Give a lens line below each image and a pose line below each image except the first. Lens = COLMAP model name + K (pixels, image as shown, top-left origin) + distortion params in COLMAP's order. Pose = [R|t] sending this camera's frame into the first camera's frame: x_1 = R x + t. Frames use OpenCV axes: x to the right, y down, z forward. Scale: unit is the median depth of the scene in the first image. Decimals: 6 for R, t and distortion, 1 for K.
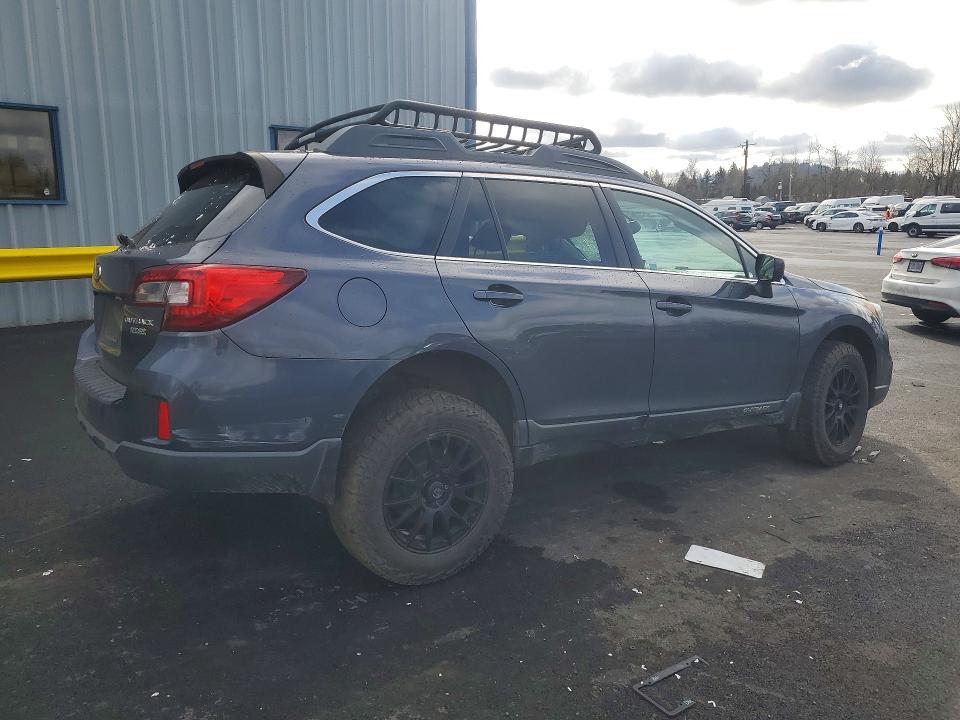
lens RADIAL K [[738.5, 0, 480.0], [0, 738.5, 360.0], [0, 0, 1]] dist [-0.000347, -0.002848]
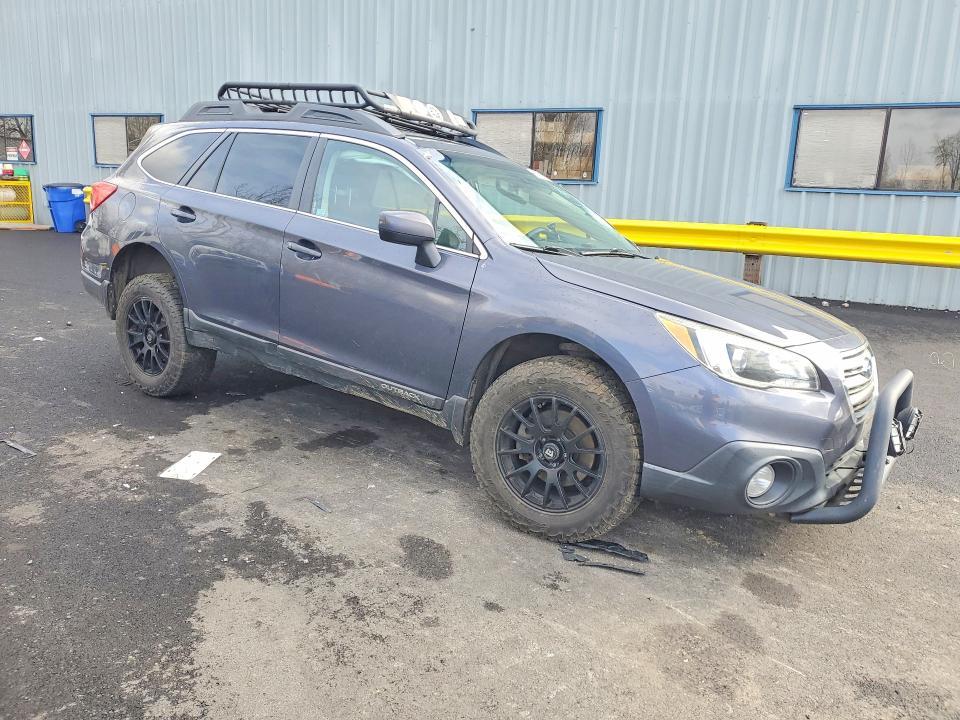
lens RADIAL K [[726.1, 0, 480.0], [0, 726.1, 360.0], [0, 0, 1]] dist [-0.002618, 0.000230]
pose [[0.359271, 0.217479, -0.907539, 1.281530], [-0.222457, 0.964393, 0.143038, -0.120521], [0.906332, 0.150499, 0.394858, 0.824991]]
